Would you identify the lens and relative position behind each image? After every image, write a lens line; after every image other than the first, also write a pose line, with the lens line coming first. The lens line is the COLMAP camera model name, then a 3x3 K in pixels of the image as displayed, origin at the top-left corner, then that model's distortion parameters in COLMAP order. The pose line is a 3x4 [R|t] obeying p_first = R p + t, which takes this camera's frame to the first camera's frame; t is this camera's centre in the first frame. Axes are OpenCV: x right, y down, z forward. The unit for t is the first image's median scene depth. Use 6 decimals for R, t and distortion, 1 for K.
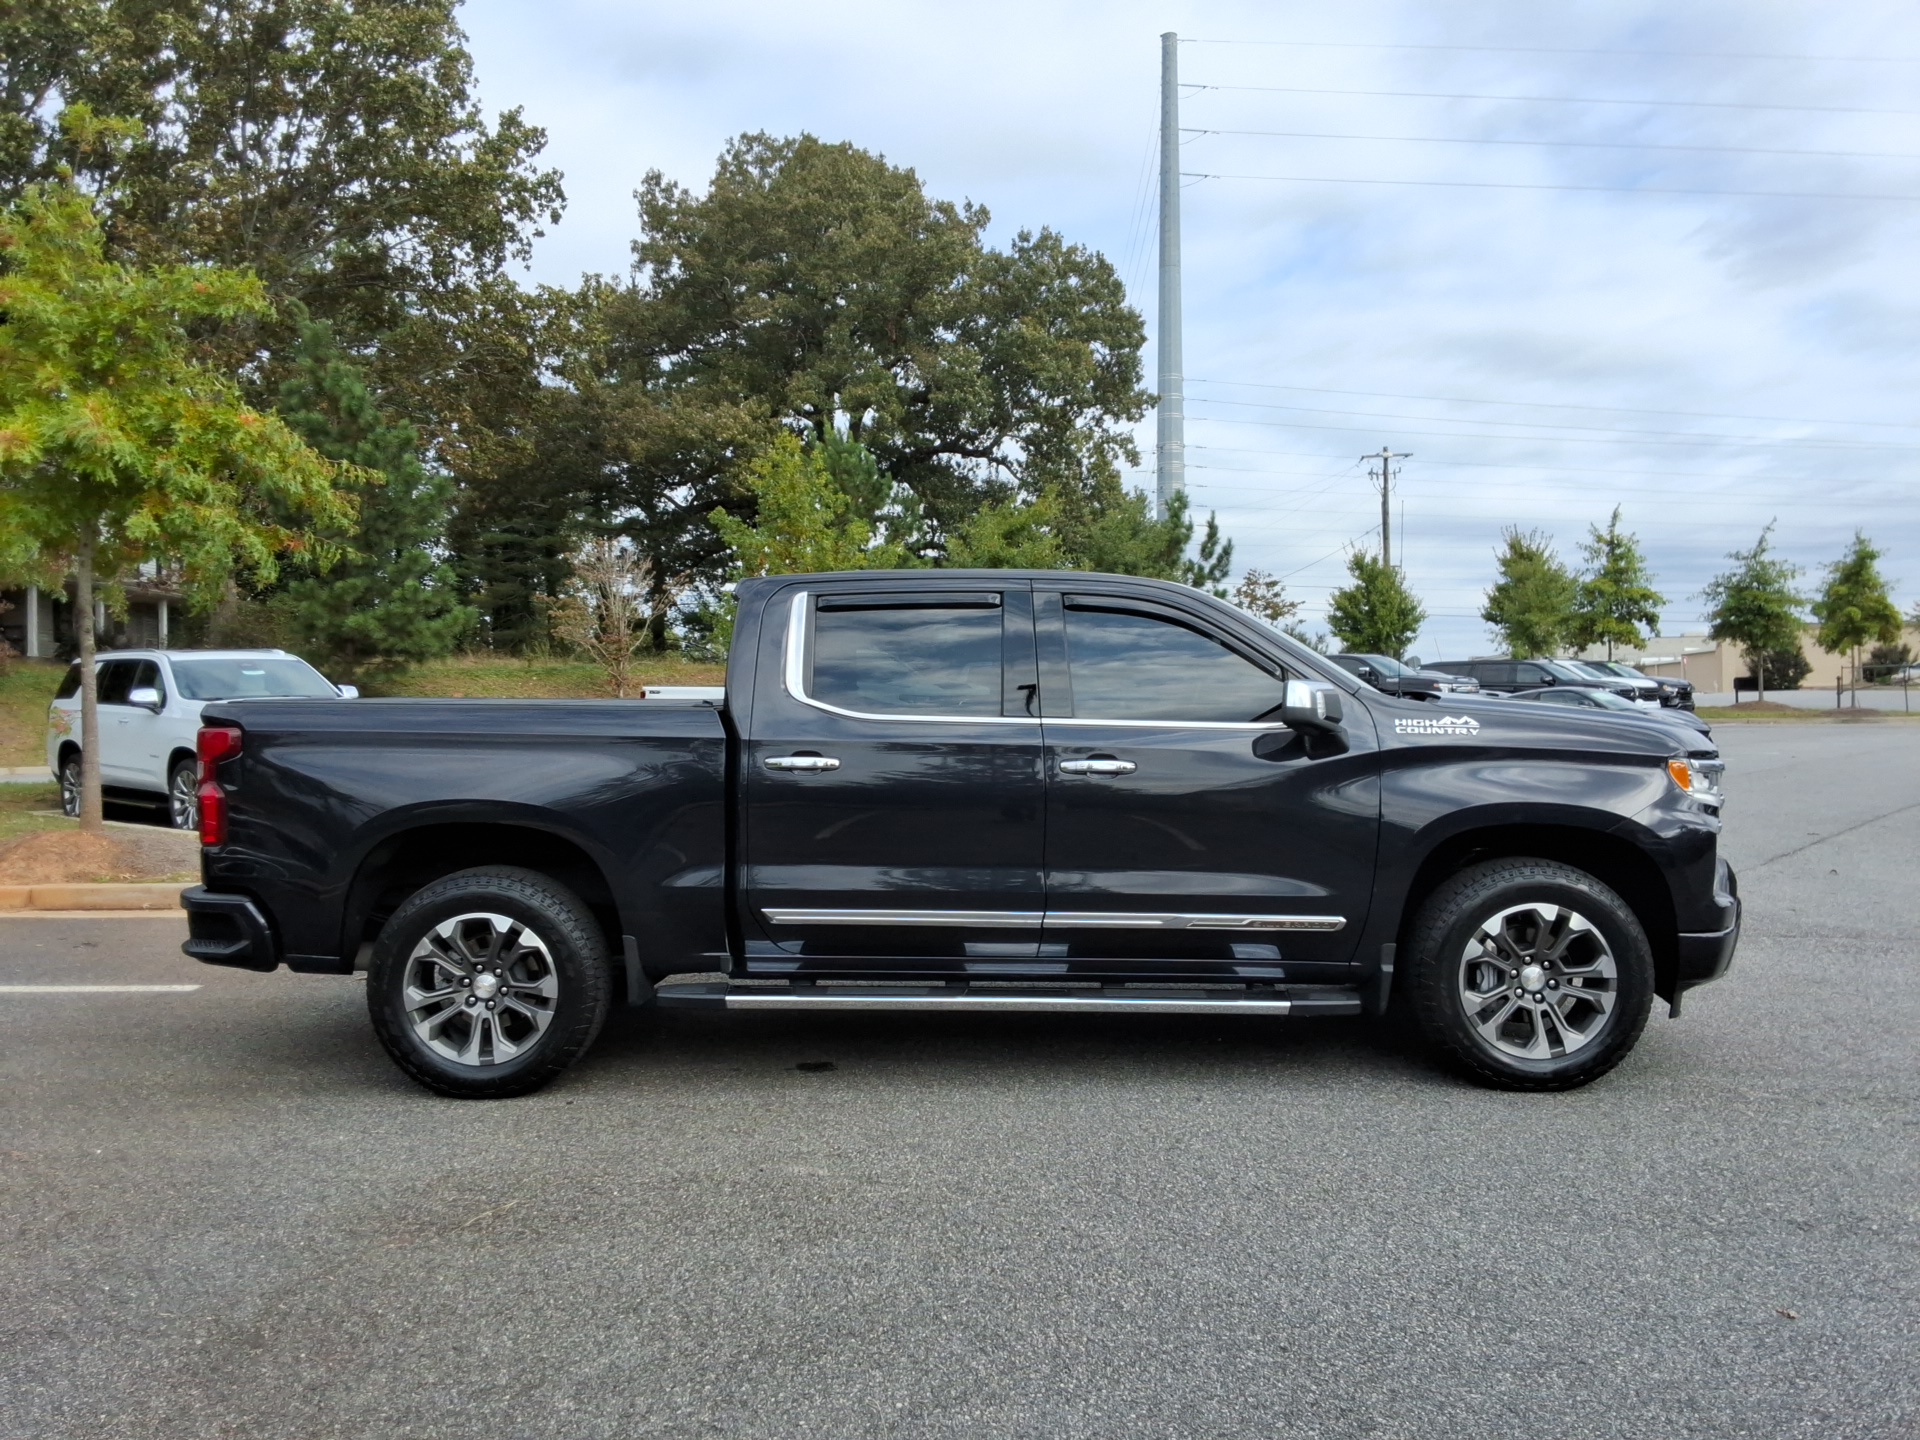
lens RADIAL K [[1545.5, 0, 960.2], [0, 1545.5, 741.8], [0, 0, 1]] dist [0.104115, -0.151376]
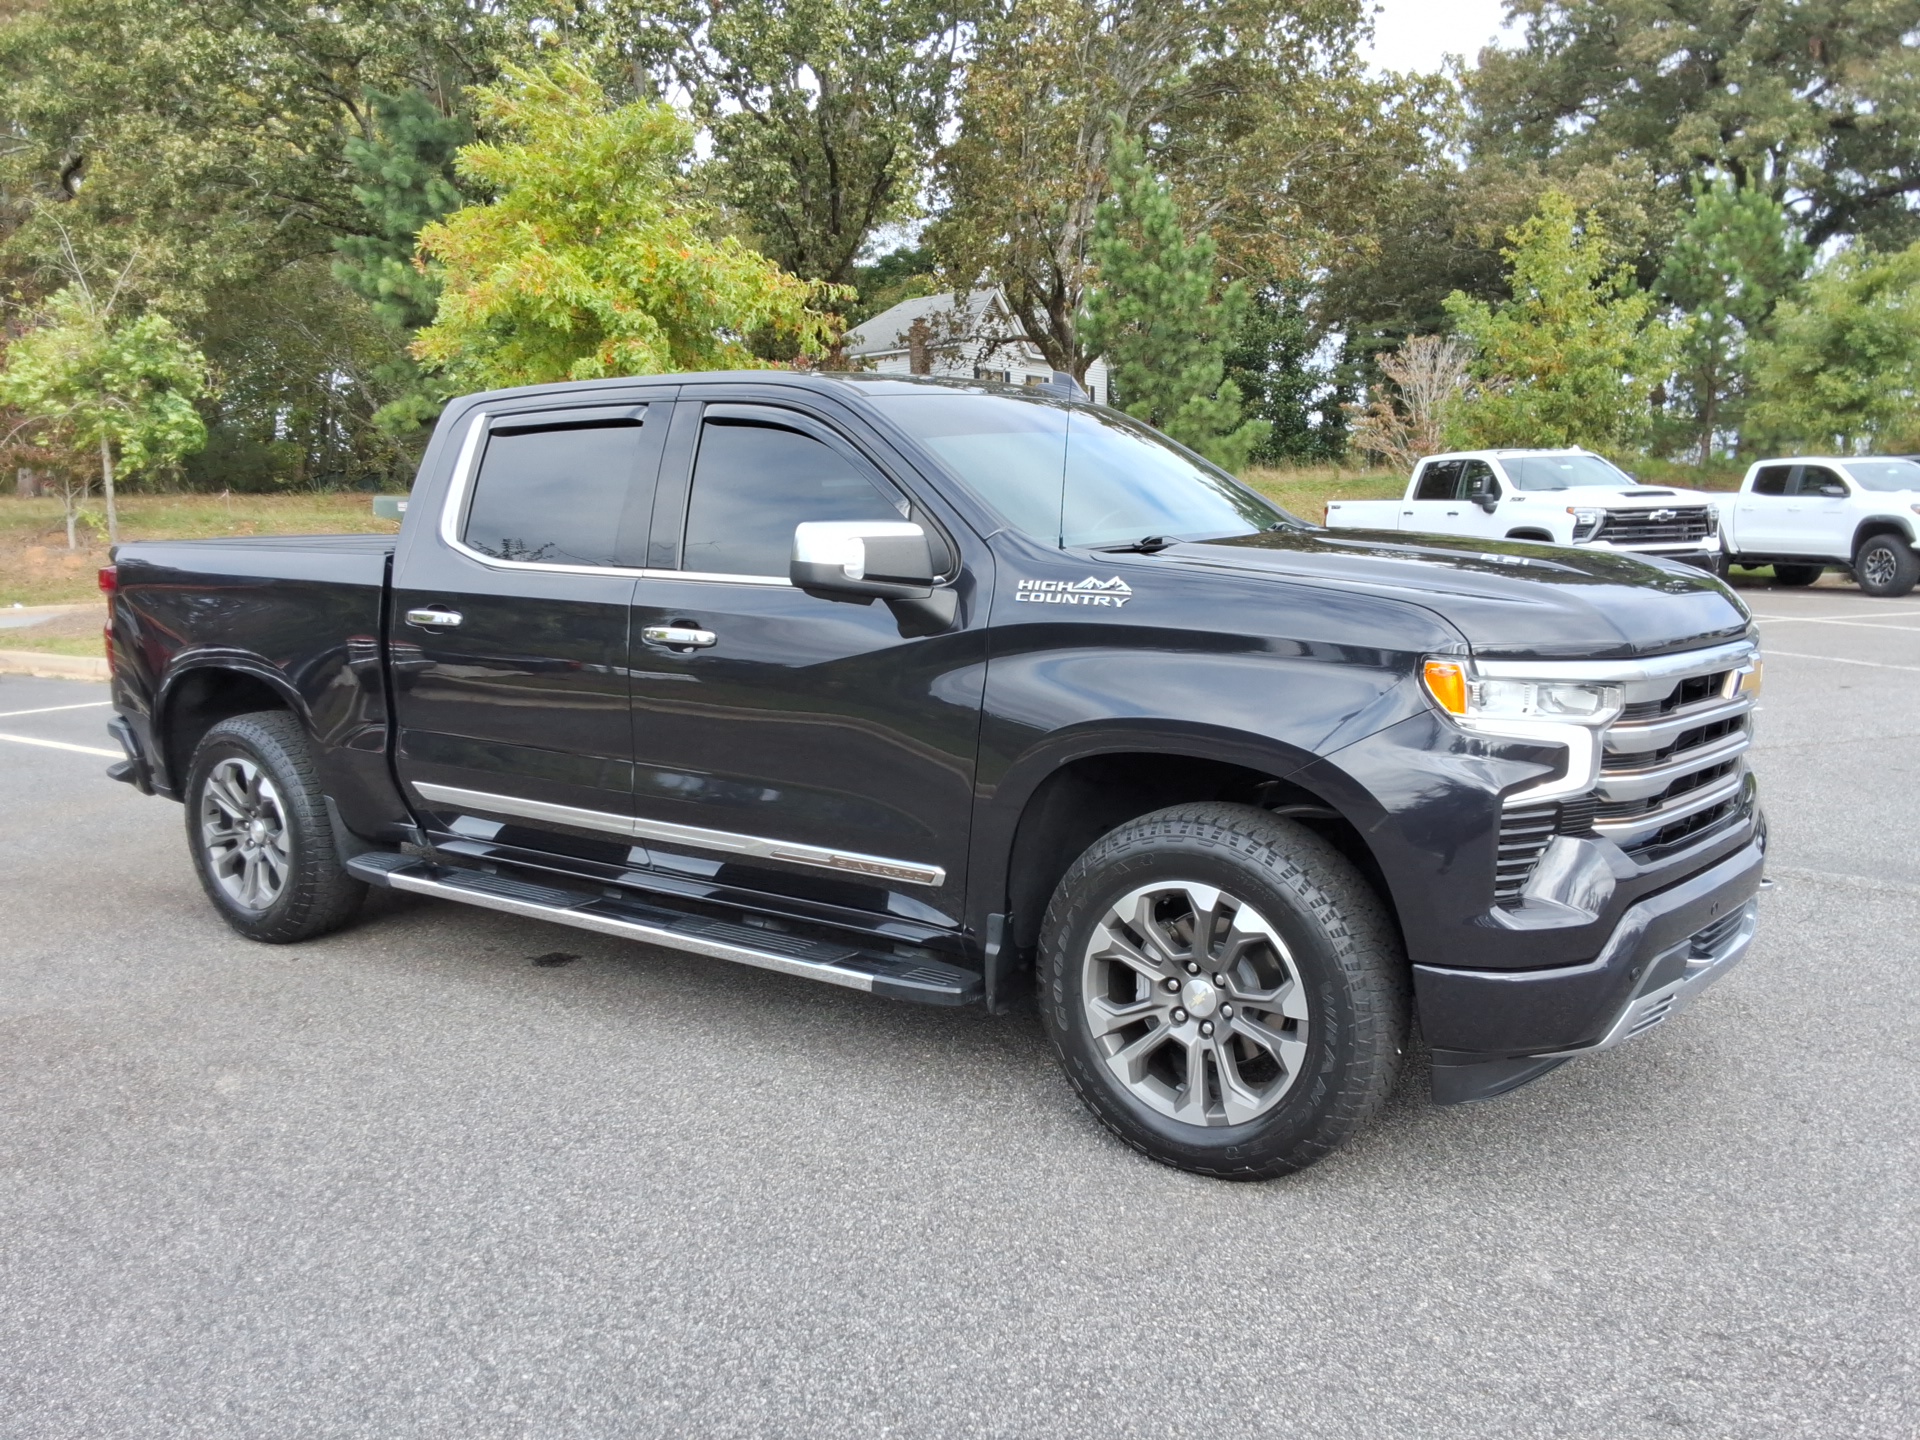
lens RADIAL K [[1545.5, 0, 960.2], [0, 1545.5, 741.8], [0, 0, 1]] dist [0.104115, -0.151376]
pose [[0.832263, 0.074477, -0.549356, 0.609331], [-0.008162, 0.992474, 0.122186, -0.025588], [0.554321, -0.097207, 0.826607, 0.433049]]
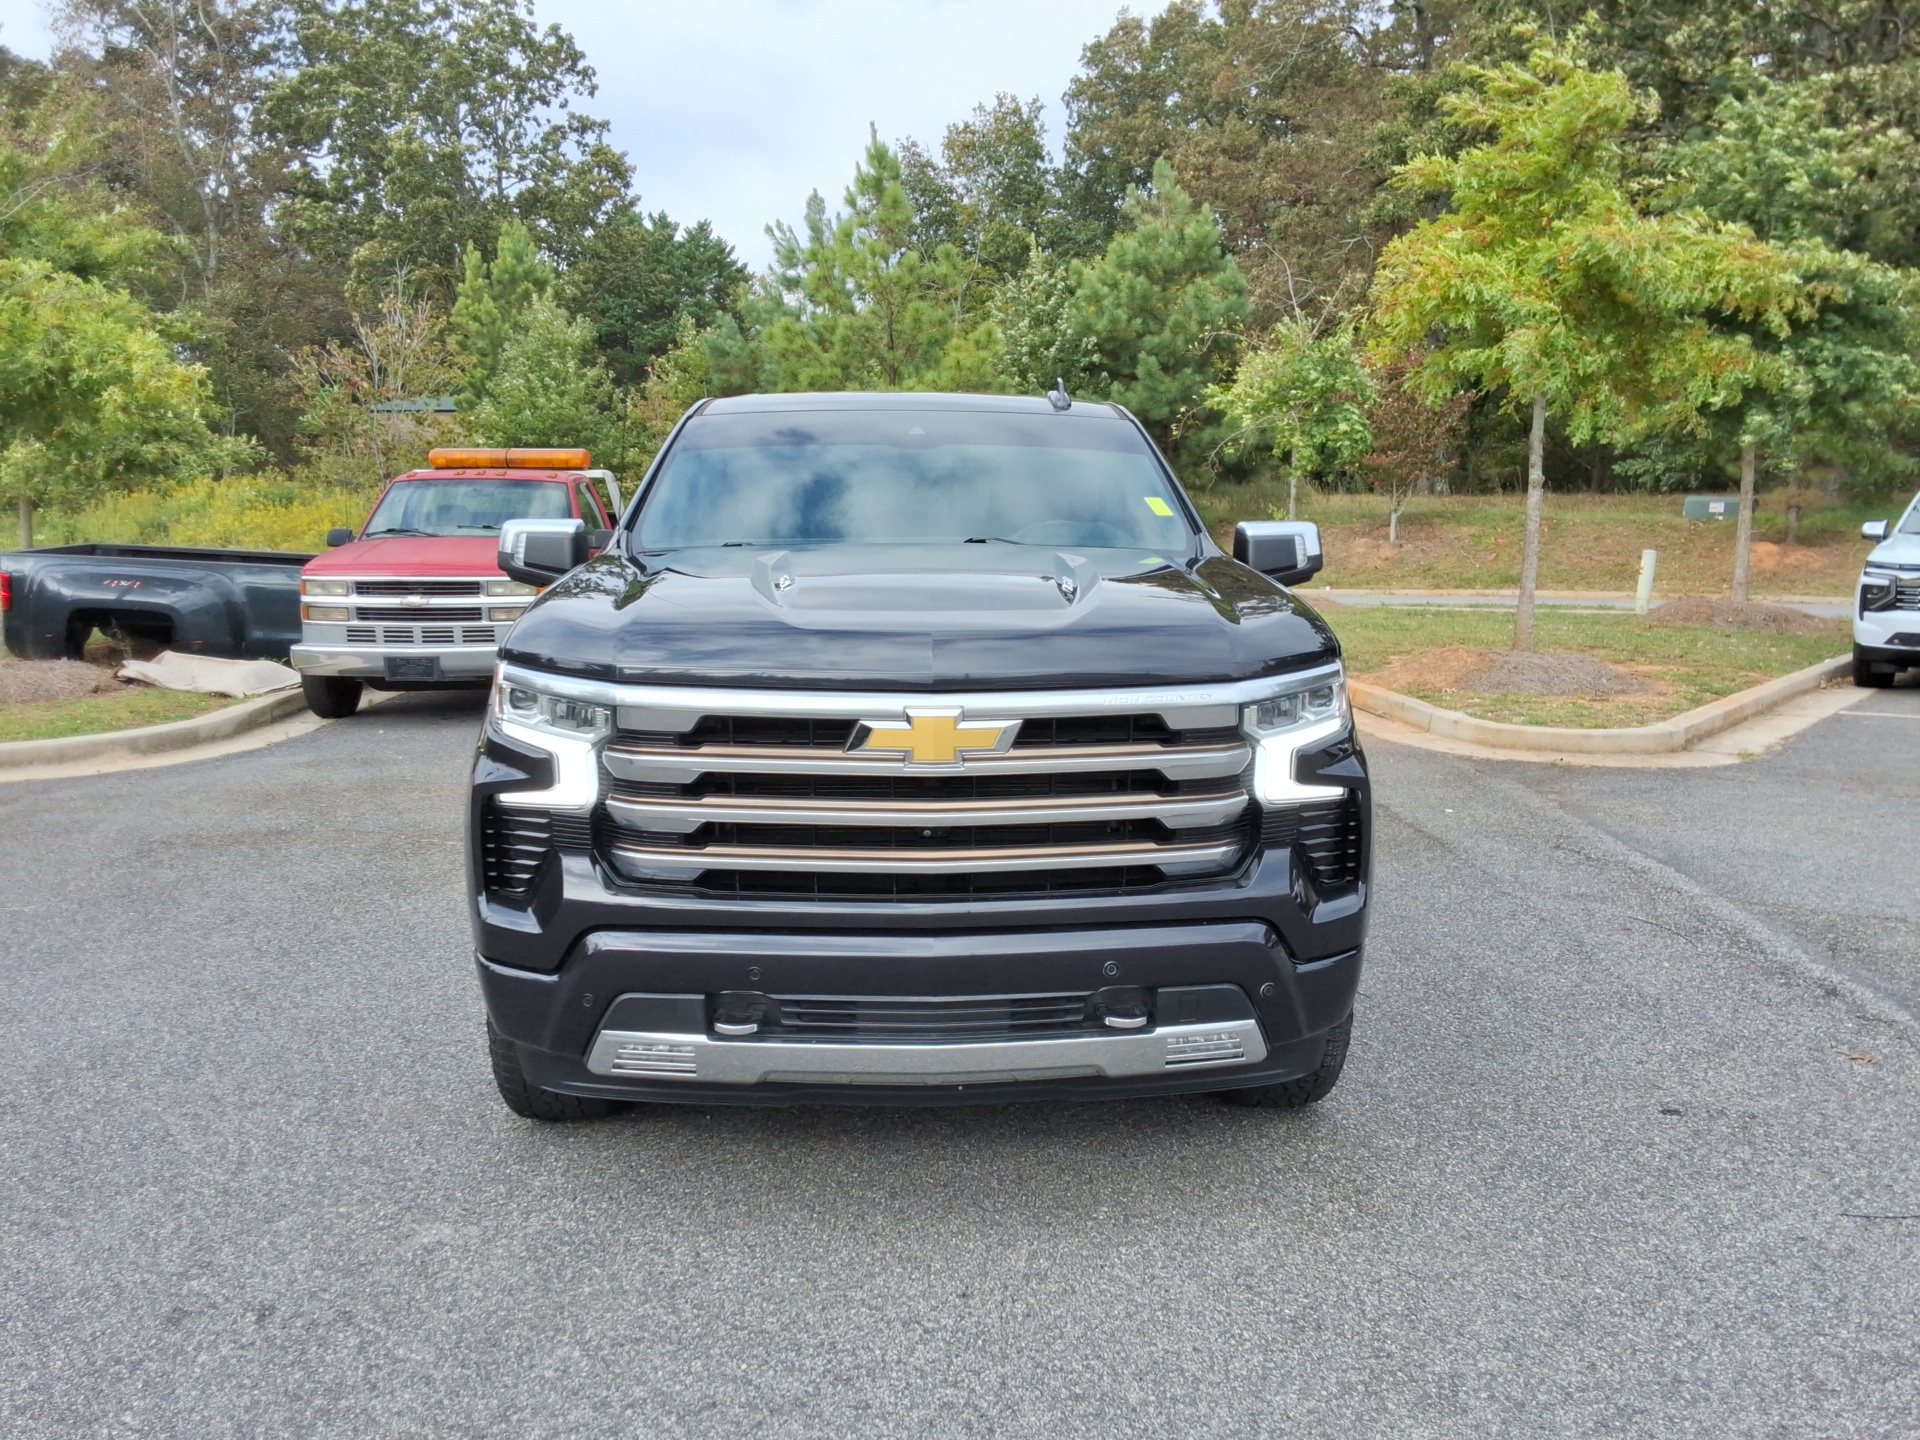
lens RADIAL K [[1537.3, 0, 961.9], [0, 1537.3, 733.0], [0, 0, 1]] dist [0.132716, -0.206749]
pose [[0.083951, 0.146946, -0.985576, 1.081507], [-0.045433, 0.988603, 0.143527, -0.056624], [0.995434, 0.032729, 0.089670, 1.158059]]
